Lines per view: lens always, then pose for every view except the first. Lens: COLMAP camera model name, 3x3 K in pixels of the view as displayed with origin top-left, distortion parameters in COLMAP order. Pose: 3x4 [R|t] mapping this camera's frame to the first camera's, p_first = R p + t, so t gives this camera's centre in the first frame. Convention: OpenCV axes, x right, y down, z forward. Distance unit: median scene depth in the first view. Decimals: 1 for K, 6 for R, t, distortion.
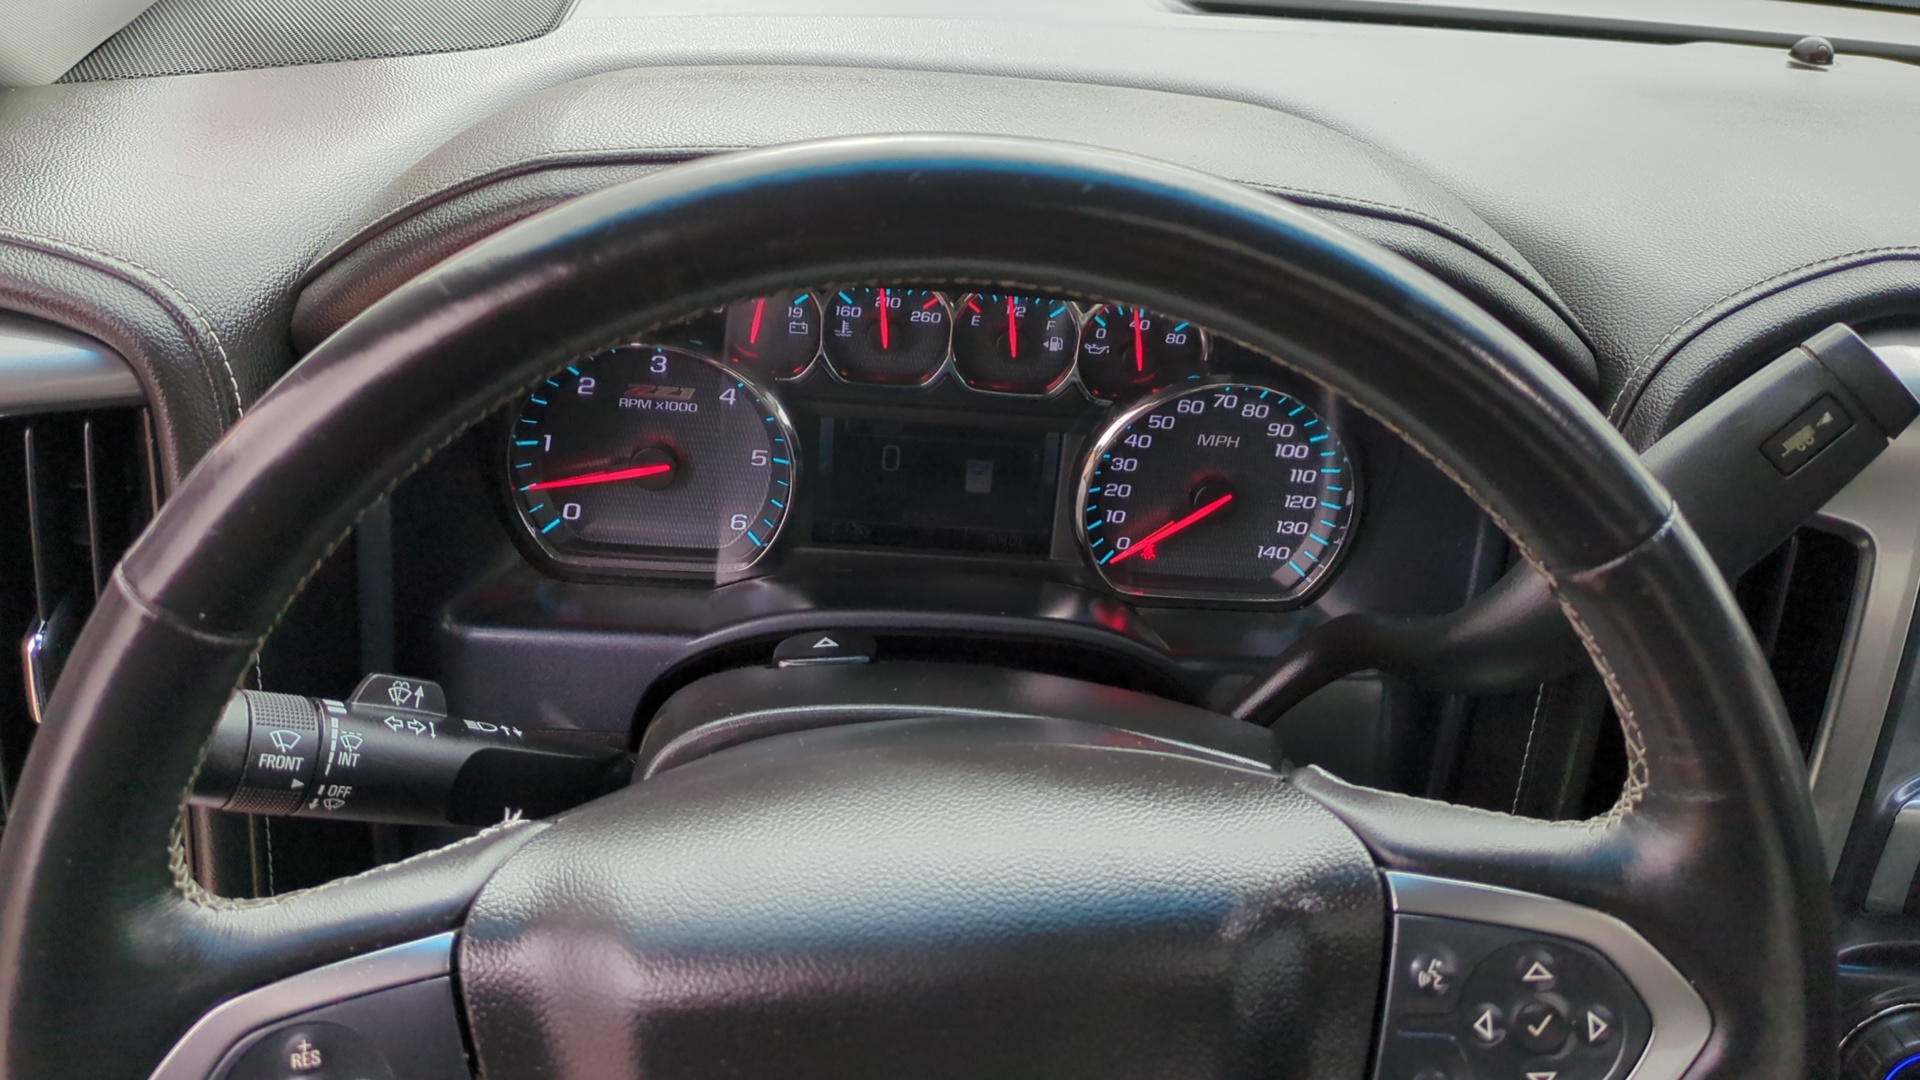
lens RADIAL K [[1650.2, 0, 958.8], [0, 1650.2, 539.3], [0, 0, 1]] dist [0.062172, -0.071629]
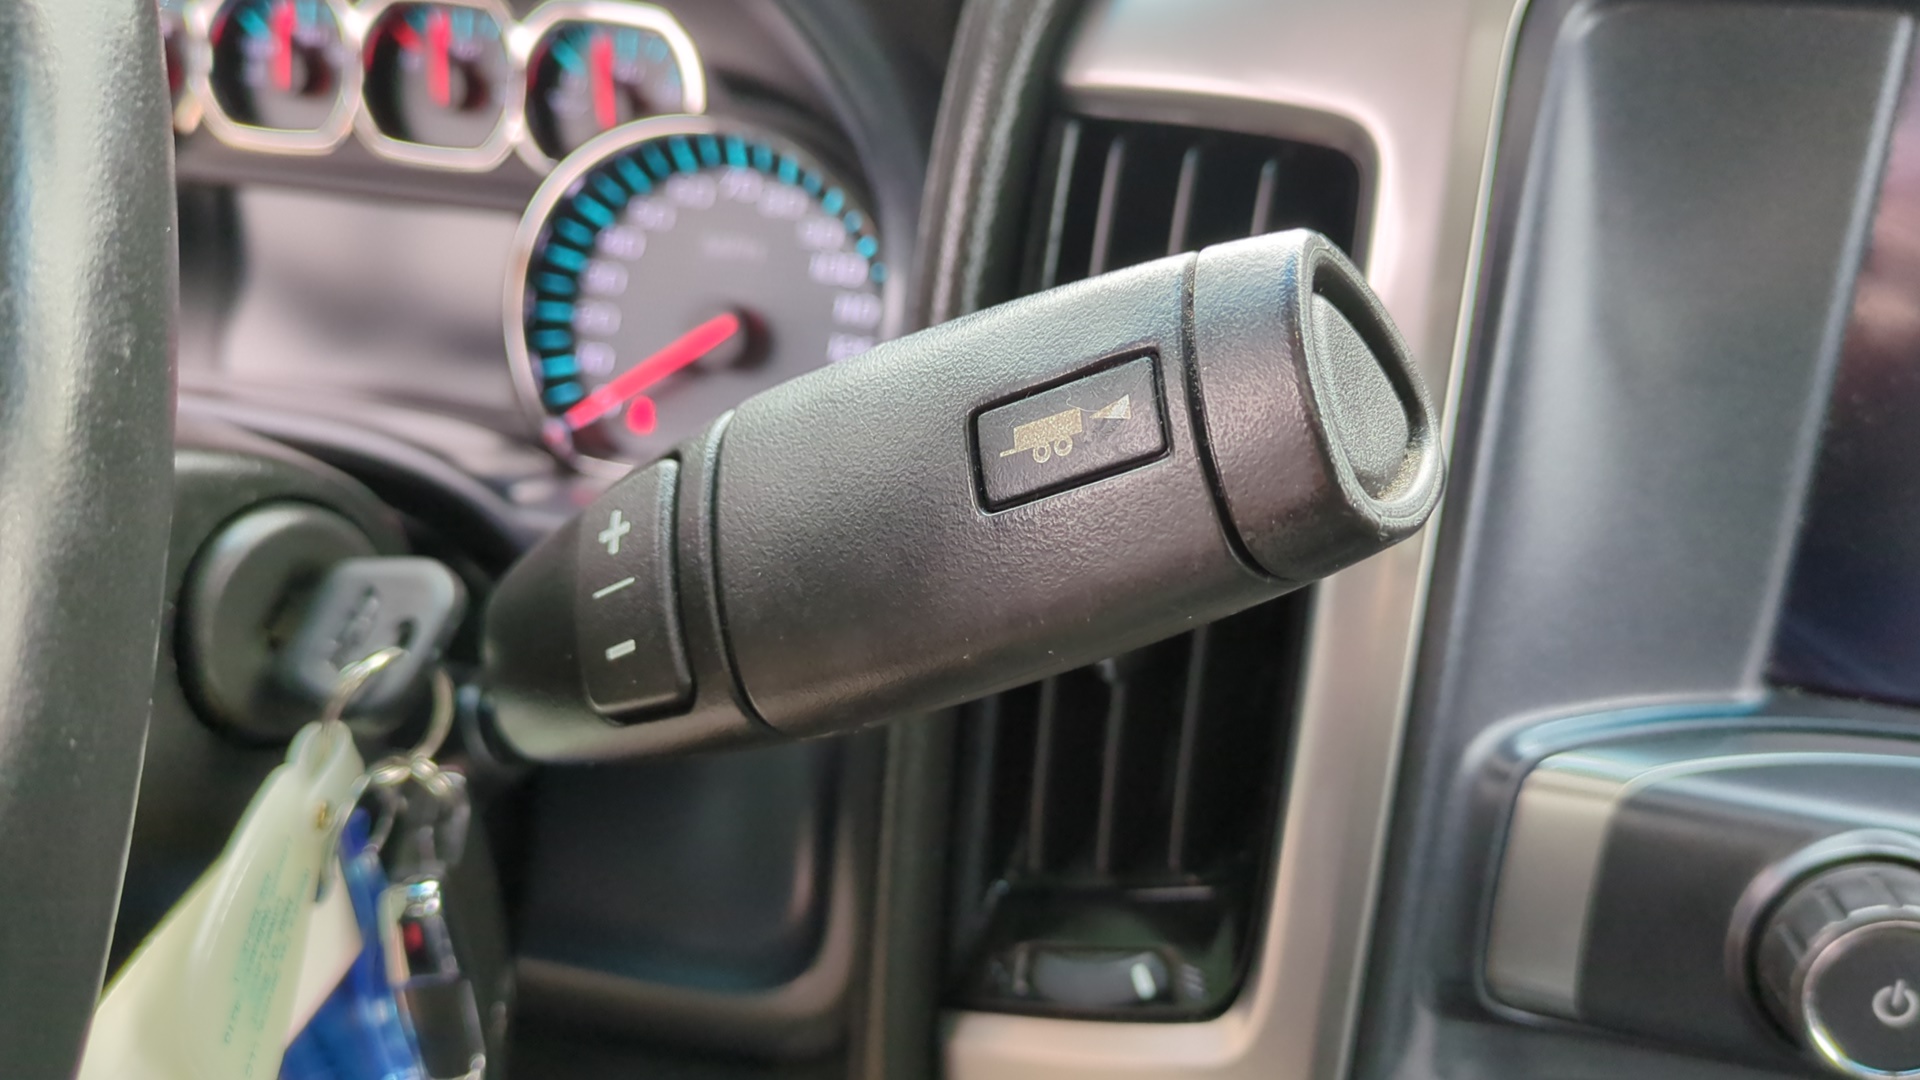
lens RADIAL K [[1650.2, 0, 993.5], [0, 1650.2, 541.0], [0, 0, 1]] dist [0.062172, -0.071629]
pose [[0.962579, 0.070032, -0.261796, 0.448785], [-0.123356, 0.973379, -0.193174, 0.176067], [0.241298, 0.218240, 0.945593, 0.418053]]
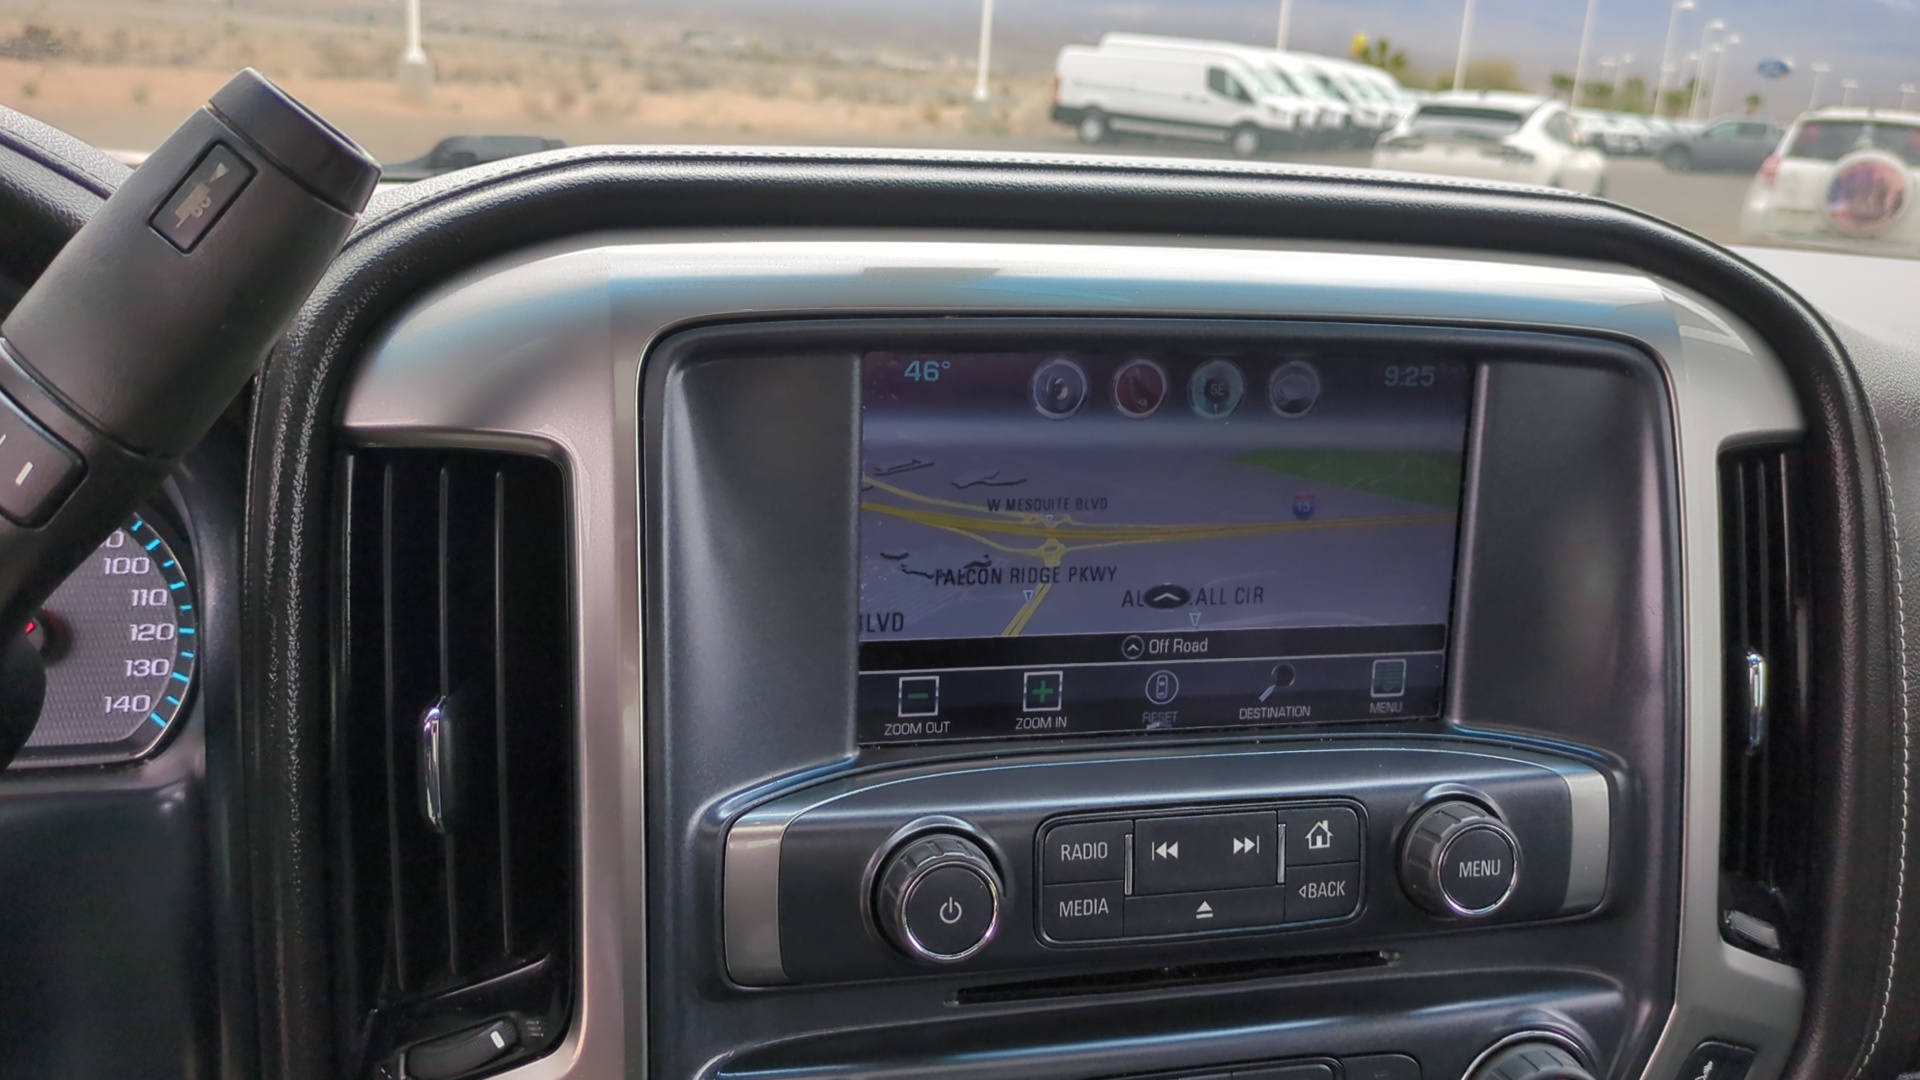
lens RADIAL K [[1650.2, 0, 974.1], [0, 1650.2, 542.0], [0, 0, 1]] dist [0.062172, -0.071629]
pose [[0.978972, -0.098988, 0.178366, 0.461843], [0.149614, 0.942787, -0.297941, 0.236188], [-0.138669, 0.318362, 0.937772, 0.199544]]
